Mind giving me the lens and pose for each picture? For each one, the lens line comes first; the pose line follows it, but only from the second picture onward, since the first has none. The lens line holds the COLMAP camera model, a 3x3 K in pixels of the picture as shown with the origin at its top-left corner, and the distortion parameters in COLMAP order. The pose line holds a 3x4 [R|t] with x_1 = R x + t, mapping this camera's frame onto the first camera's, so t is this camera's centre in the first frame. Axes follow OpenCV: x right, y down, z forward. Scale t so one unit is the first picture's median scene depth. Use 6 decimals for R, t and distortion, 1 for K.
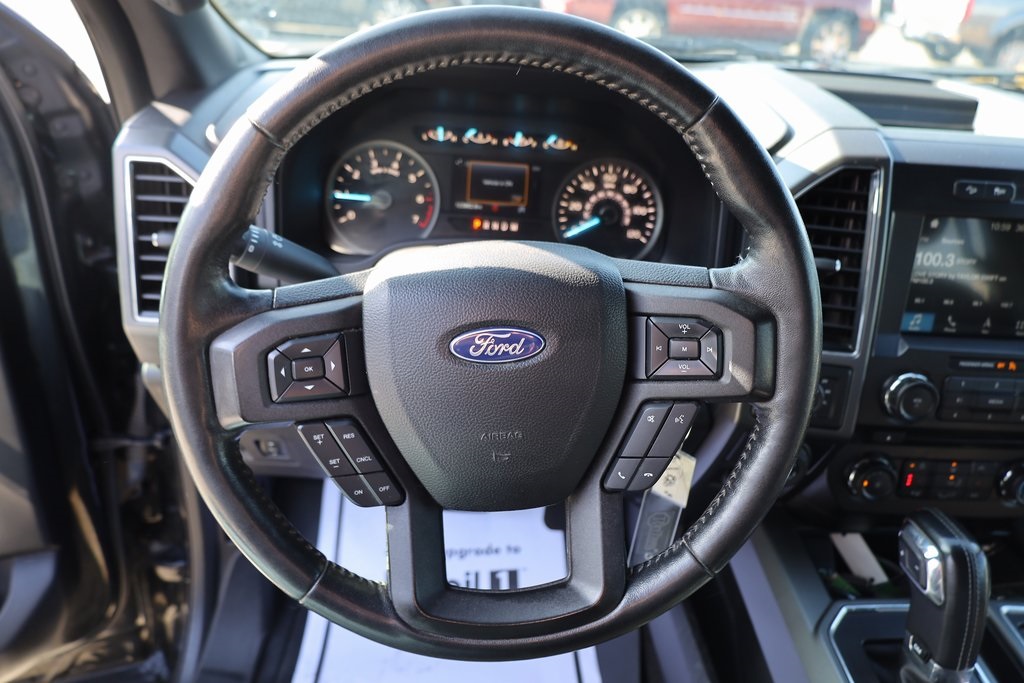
lens RADIAL K [[704.4, 0, 504.2], [0, 704.4, 336.7], [0, 0, 1]] dist [-0.010611, 0.001862]
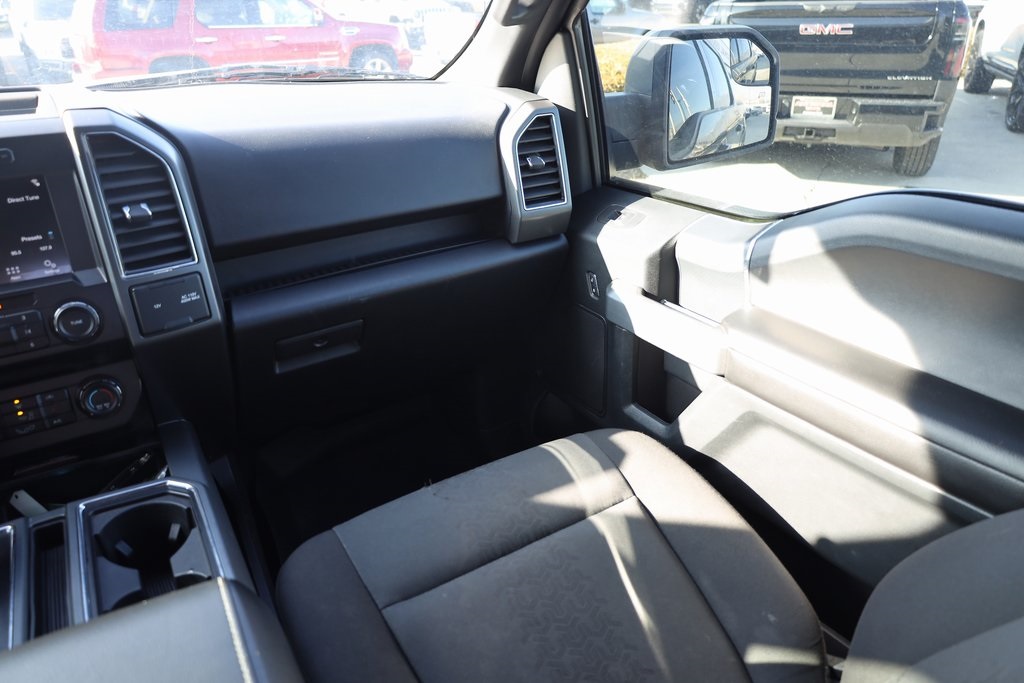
lens RADIAL K [[704.4, 0, 514.7], [0, 704.4, 341.6], [0, 0, 1]] dist [-0.010611, 0.001862]
pose [[0.858339, -0.300487, 0.415886, 0.940528], [0.323659, 0.946046, 0.015546, 0.352098], [-0.398119, 0.121261, 0.909284, -0.392546]]
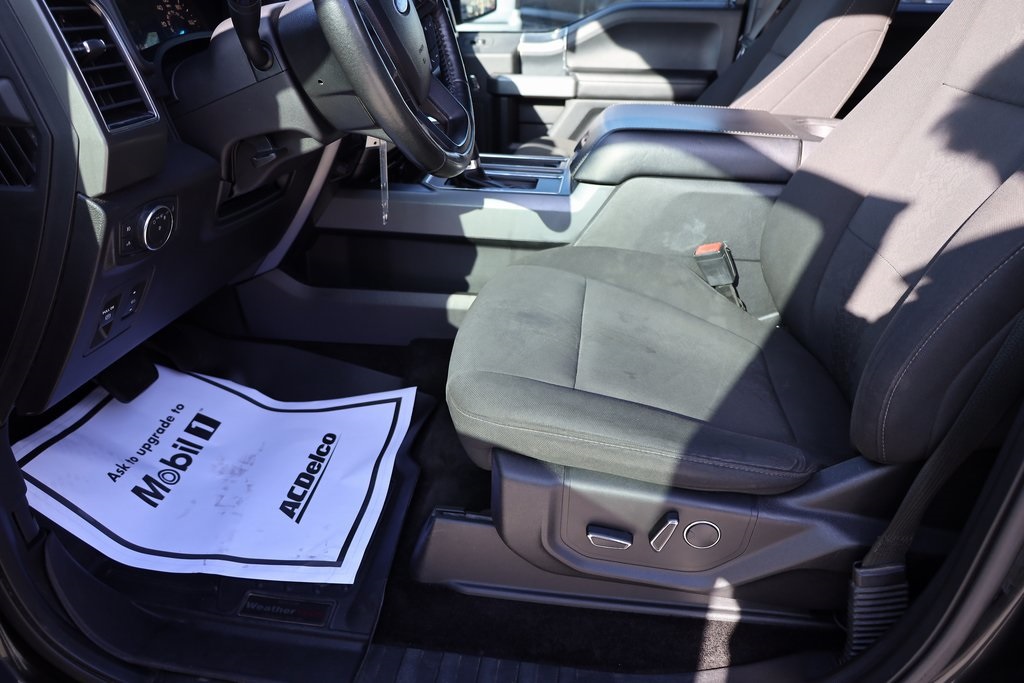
lens RADIAL K [[704.4, 0, 513.9], [0, 704.4, 334.9], [0, 0, 1]] dist [-0.010611, 0.001862]
pose [[0.145804, -0.496261, 0.855842, -1.374896], [0.484889, 0.789901, 0.375418, 0.101850], [-0.862336, 0.360251, 0.355803, 0.240438]]
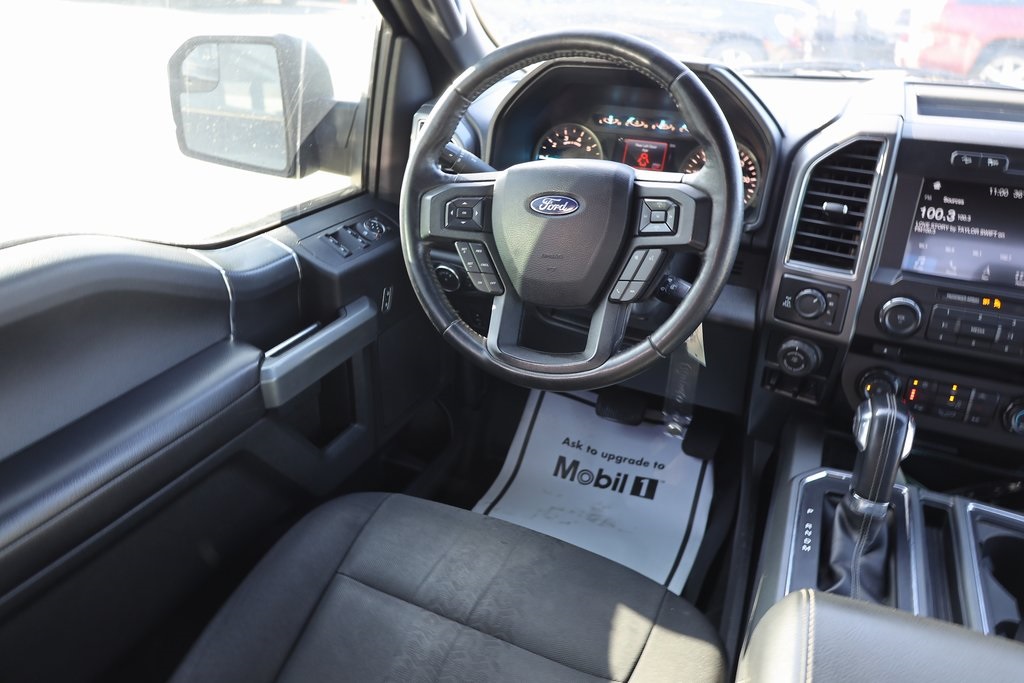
lens RADIAL K [[704.4, 0, 512.8], [0, 704.4, 340.6], [0, 0, 1]] dist [-0.010611, 0.001862]
pose [[0.899243, 0.149255, -0.411199, 0.463158], [-0.172995, 0.984701, -0.020897, 0.274021], [0.401789, 0.089926, 0.911306, -0.459005]]
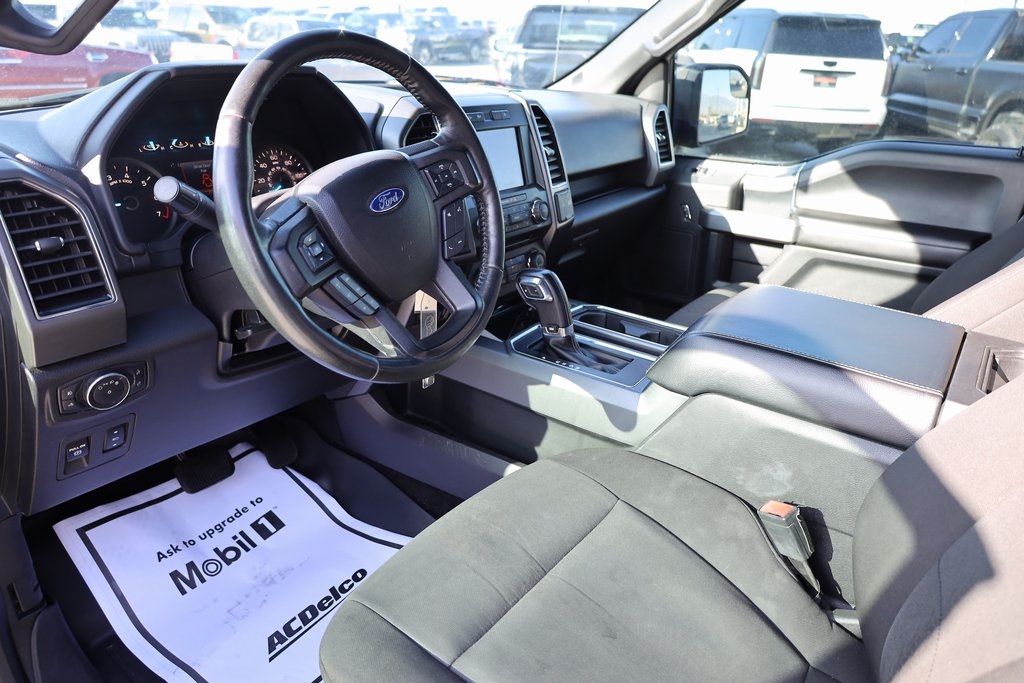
lens RADIAL K [[704.4, 0, 517.2], [0, 704.4, 337.7], [0, 0, 1]] dist [-0.010611, 0.001862]
pose [[0.601378, -0.351828, 0.717329, -0.834147], [0.405420, 0.908025, 0.105472, 0.187410], [-0.688461, 0.227392, 0.688705, -0.298634]]
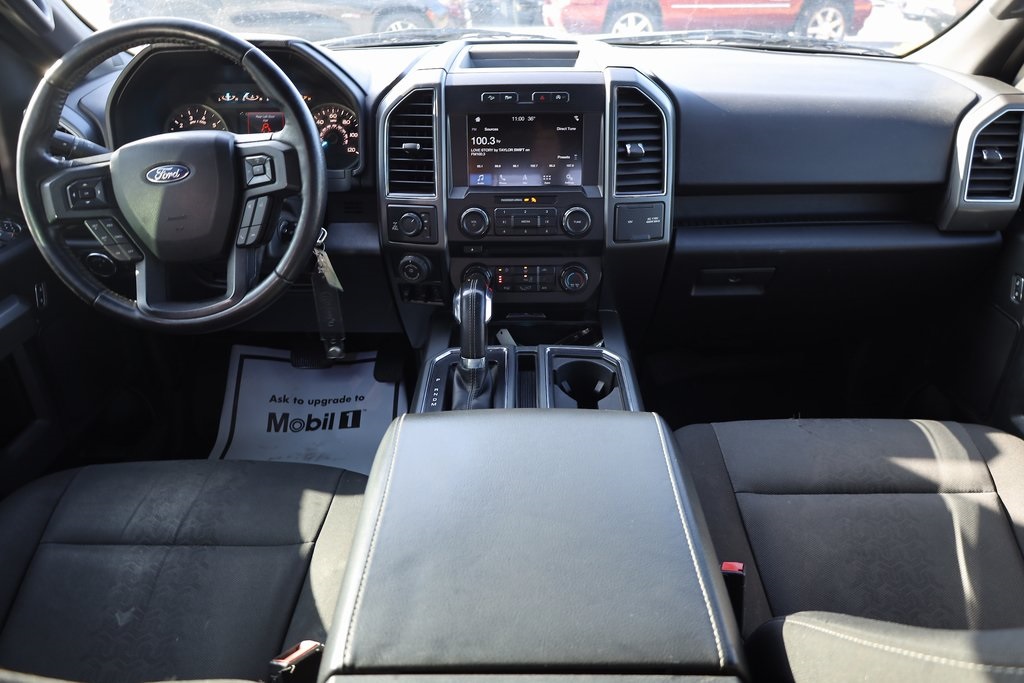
lens RADIAL K [[704.4, 0, 515.8], [0, 704.4, 344.4], [0, 0, 1]] dist [-0.010611, 0.001862]
pose [[0.996247, -0.054785, -0.067014, 0.759332], [0.054339, 0.998487, -0.008464, 0.395596], [0.067376, 0.004790, 0.997716, -0.693119]]
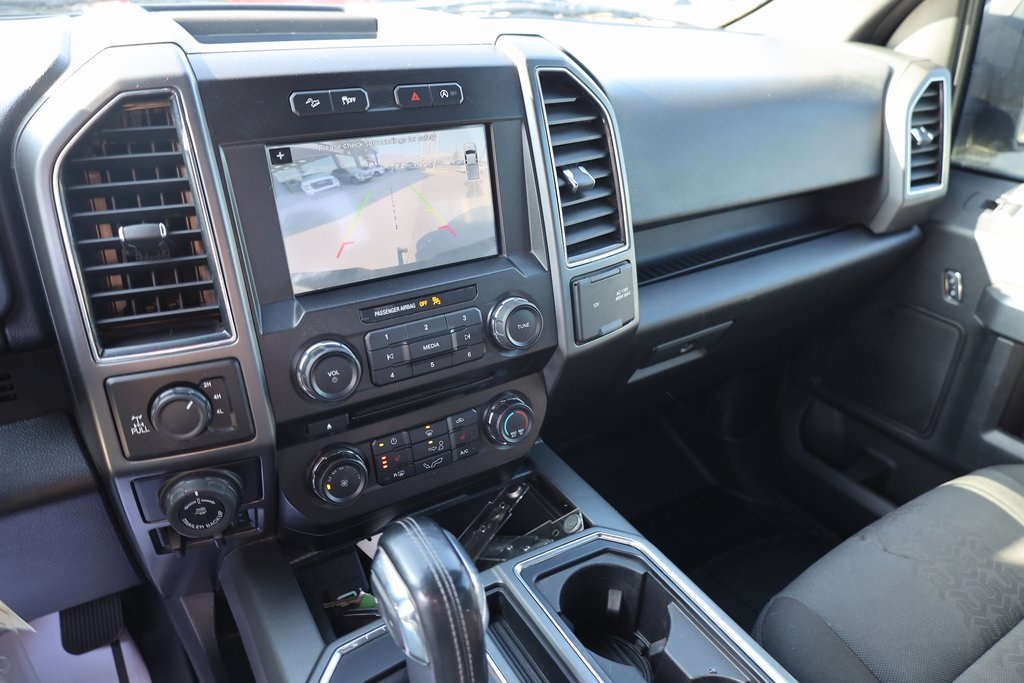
lens RADIAL K [[704.4, 0, 513.4], [0, 704.4, 343.0], [0, 0, 1]] dist [-0.010611, 0.001862]
pose [[0.858768, -0.282496, 0.427449, 0.415483], [0.281927, 0.957152, 0.066164, 0.060186], [-0.427825, 0.063690, 0.901615, 0.186315]]
